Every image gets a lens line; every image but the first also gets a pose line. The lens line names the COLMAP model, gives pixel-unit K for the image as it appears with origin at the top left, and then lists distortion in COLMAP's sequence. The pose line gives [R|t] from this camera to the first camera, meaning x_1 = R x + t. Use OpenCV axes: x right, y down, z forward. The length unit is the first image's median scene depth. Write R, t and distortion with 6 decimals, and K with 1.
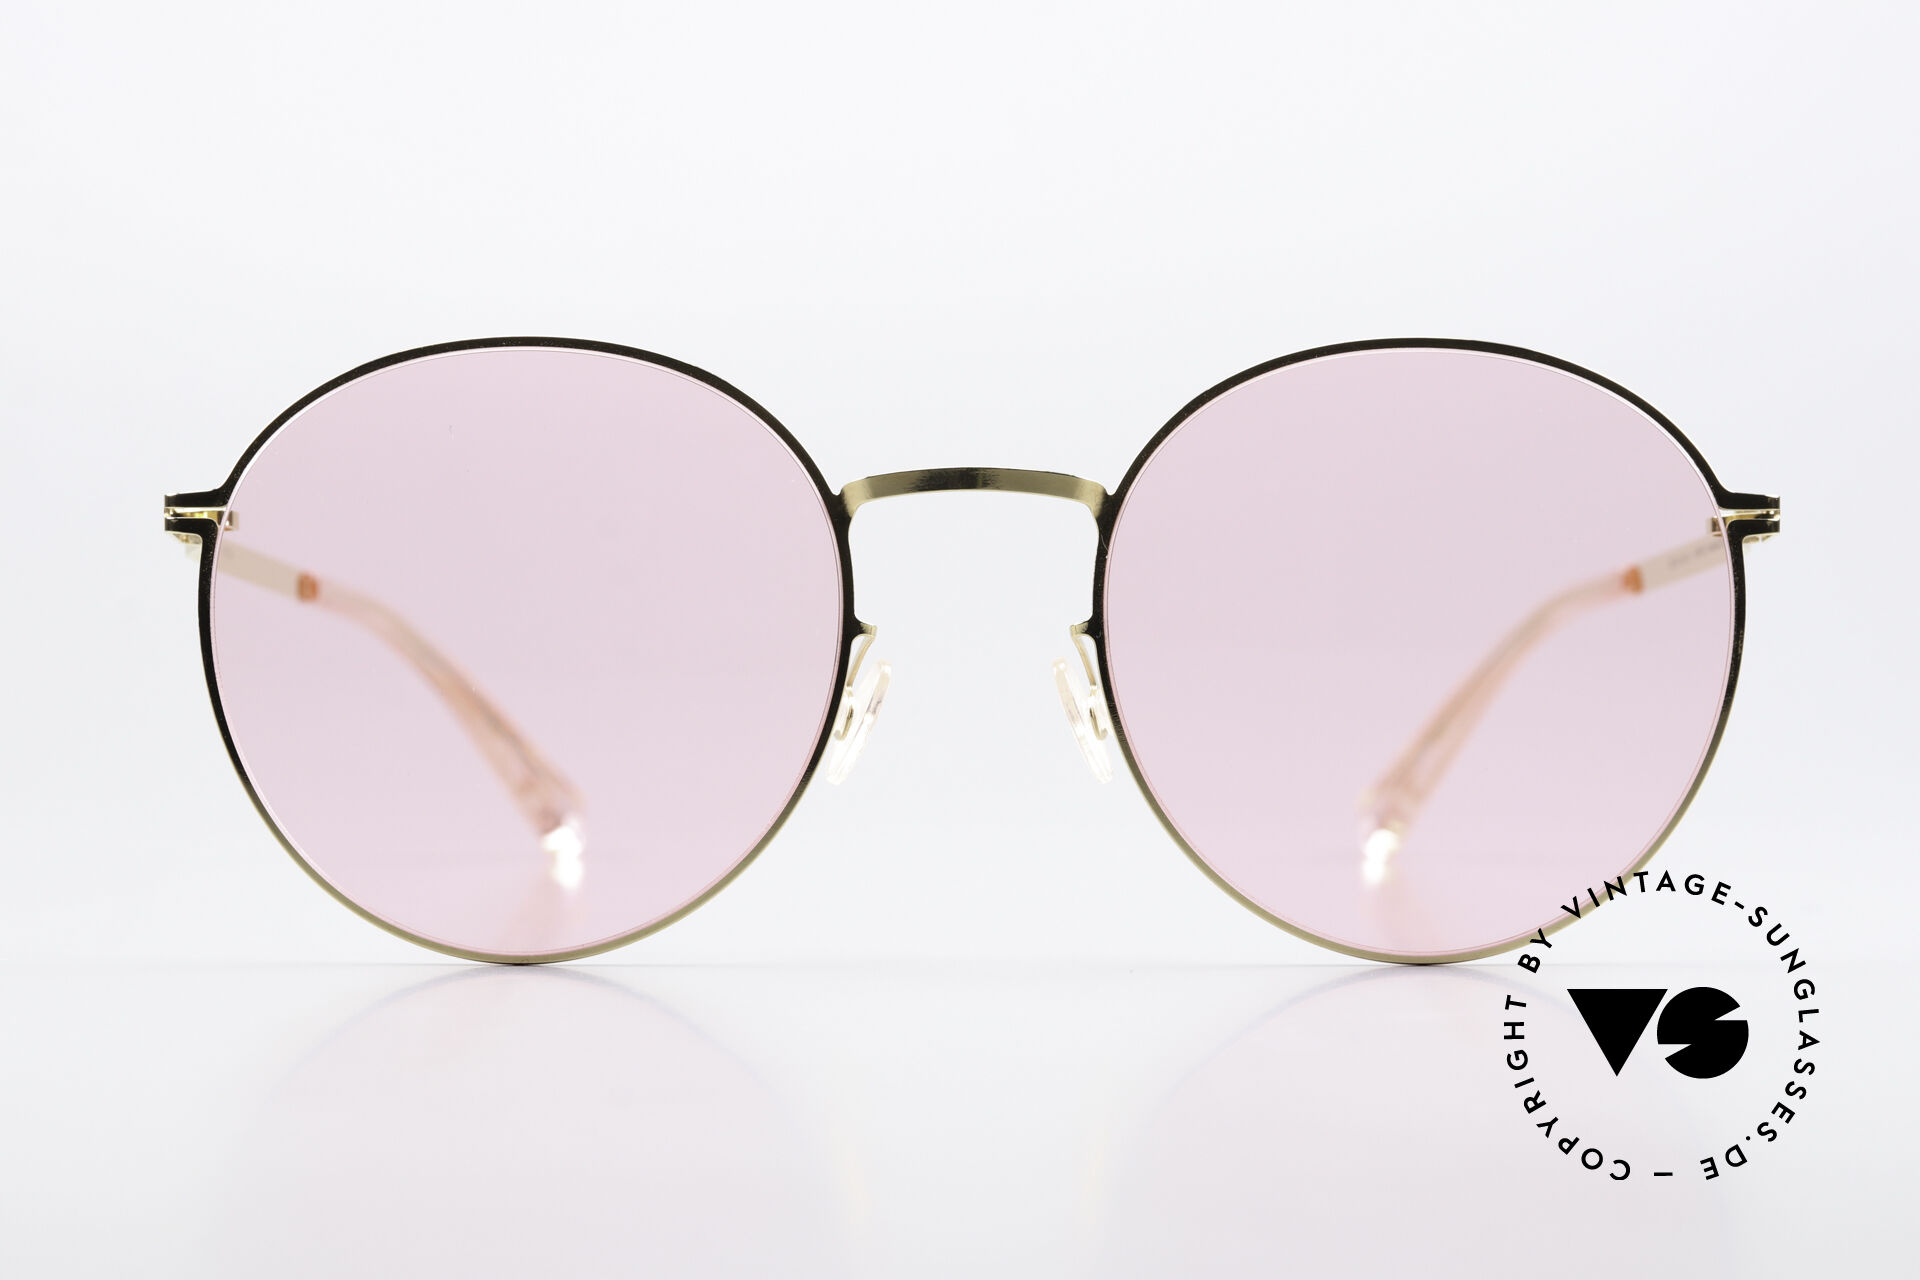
lens RADIAL K [[5041.8, 0, 958.9], [0, 5041.8, 633.0], [0, 0, 1]] dist [-0.139114, 0.000000]
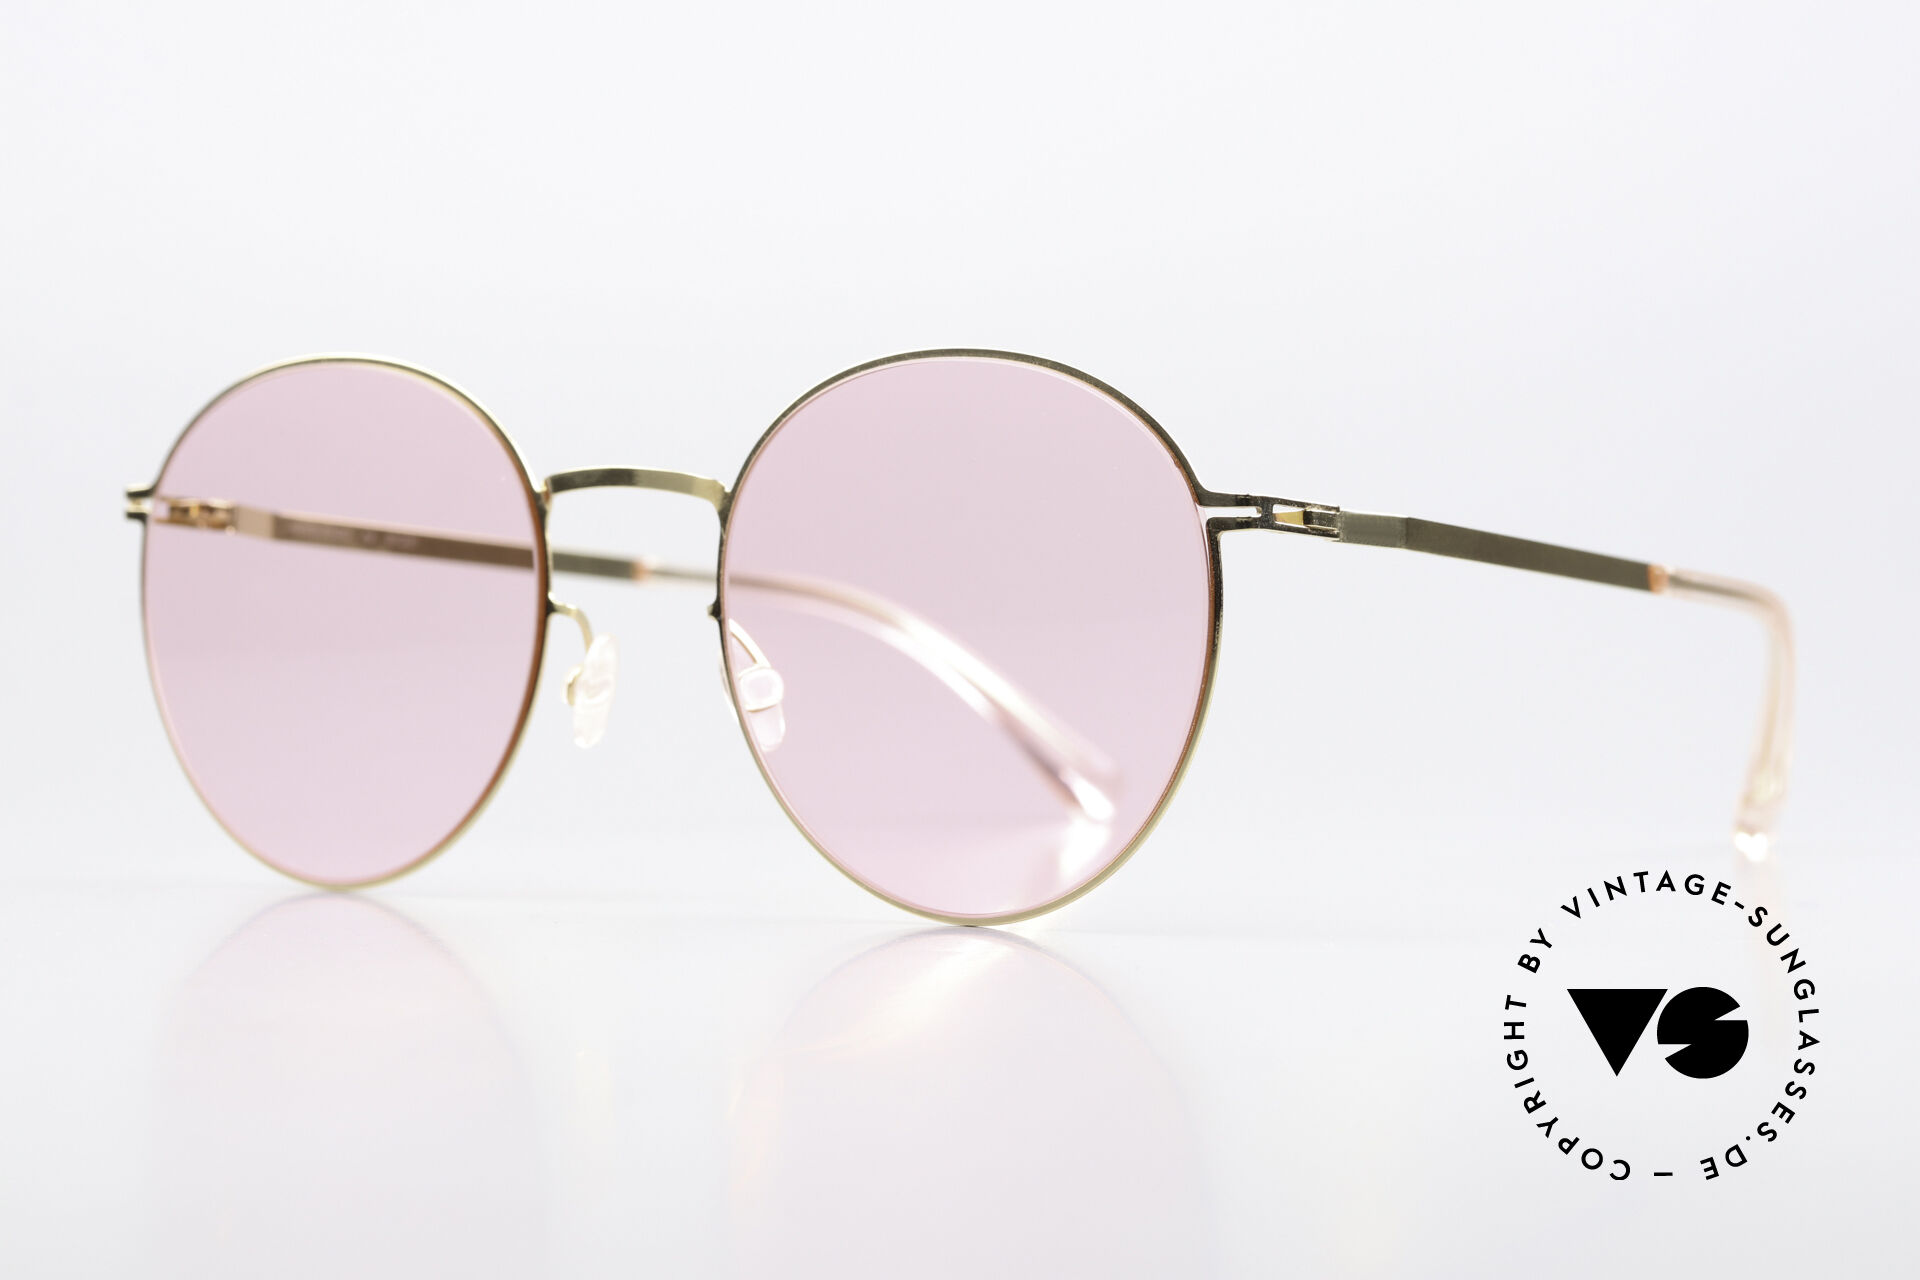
lens RADIAL K [[5423.9, 0, 959.9], [0, 5423.9, 637.3], [0, 0, 1]] dist [-0.367720, 0.000000]
pose [[0.839422, 0.017834, -0.543187, 0.723706], [-0.019465, 0.999807, 0.002746, 0.000568], [0.543131, 0.008268, 0.839607, 0.021267]]
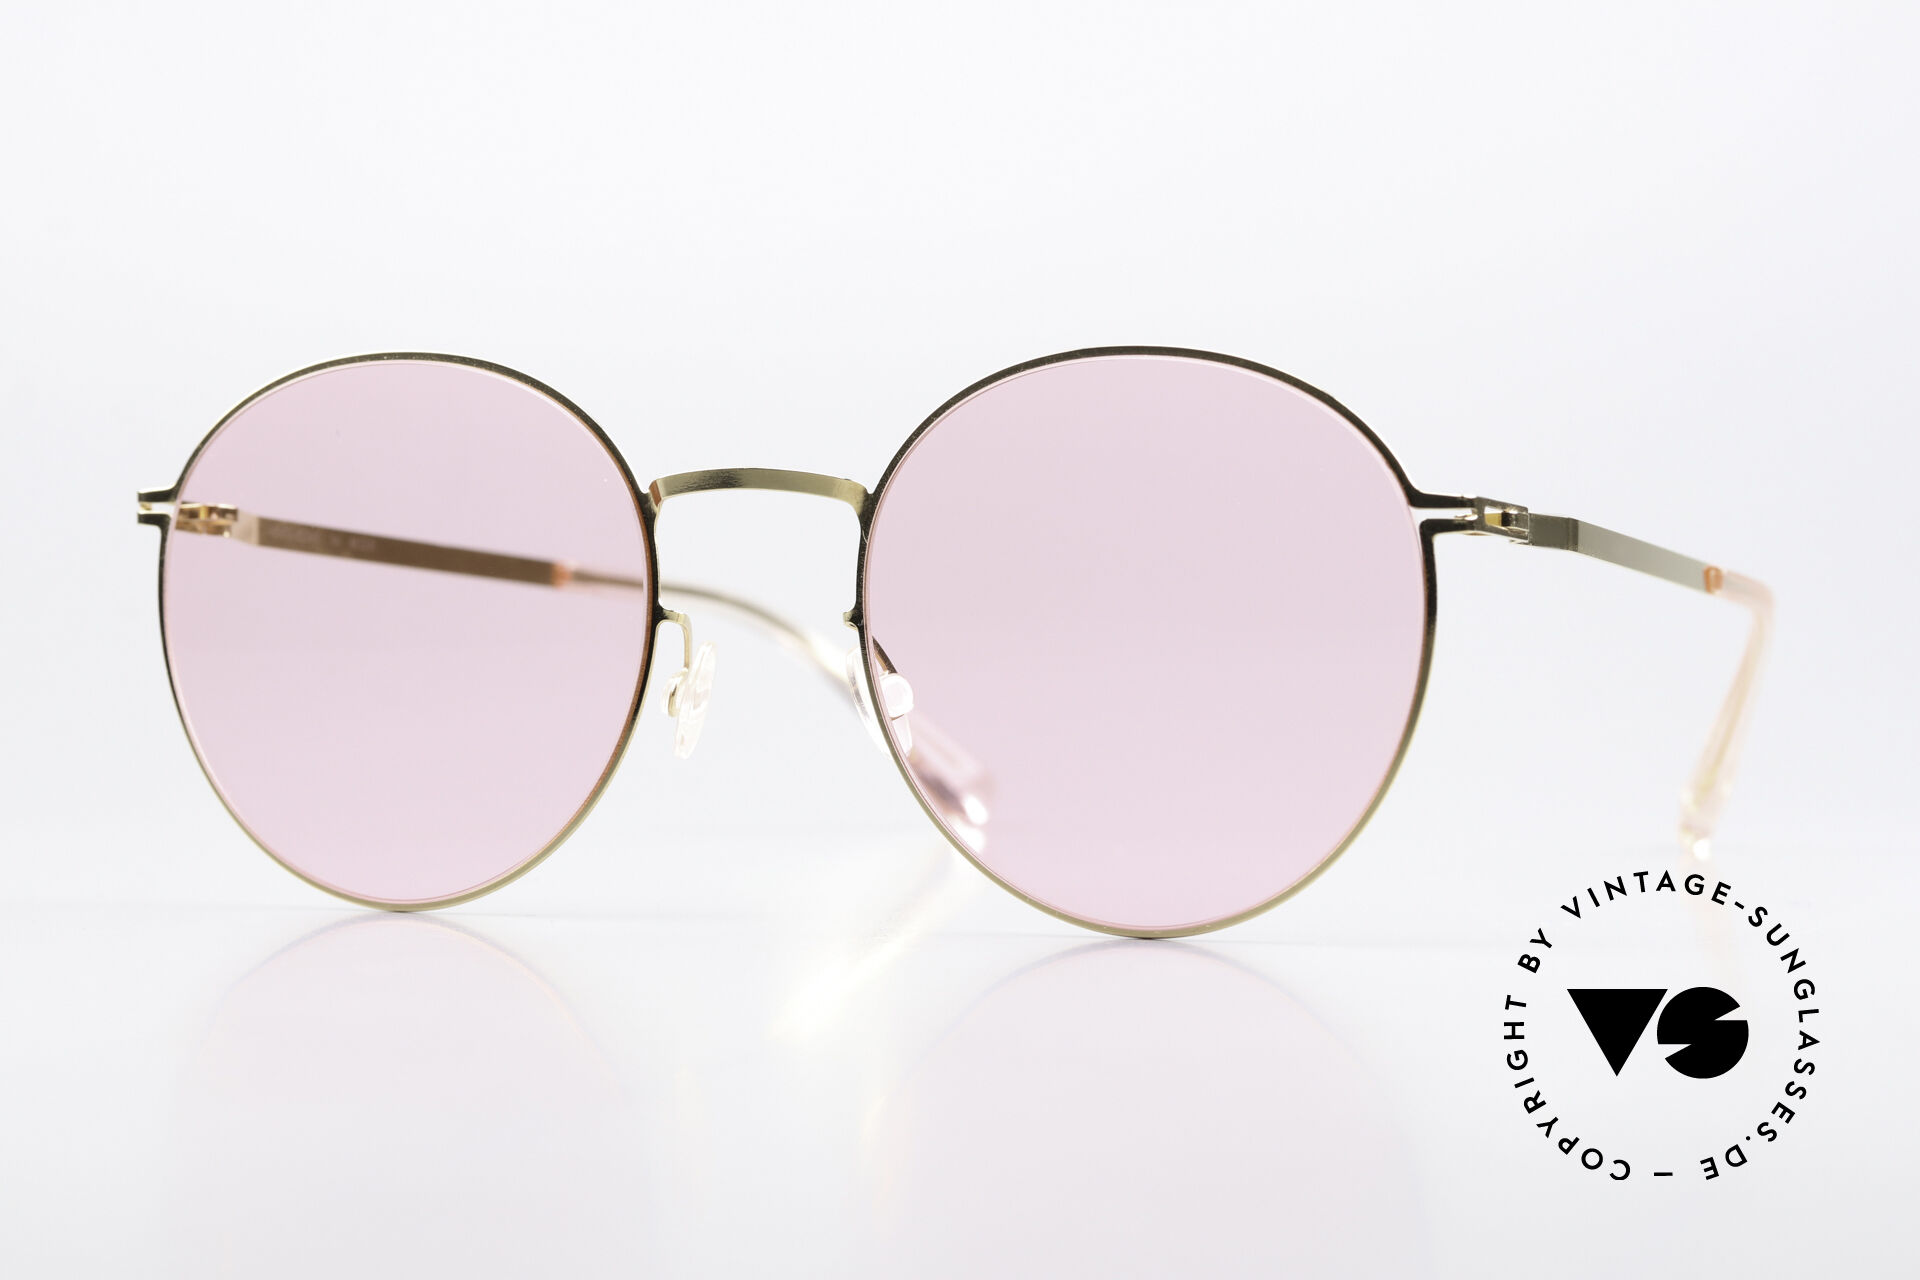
lens RADIAL K [[5041.8, 0, 957.8], [0, 5041.8, 646.7], [0, 0, 1]] dist [-0.139114, 0.000000]
pose [[0.925952, 0.013464, -0.377401, 0.454487], [-0.012787, 0.999909, 0.004299, 0.000529], [0.377425, 0.000846, 0.926040, 0.007384]]
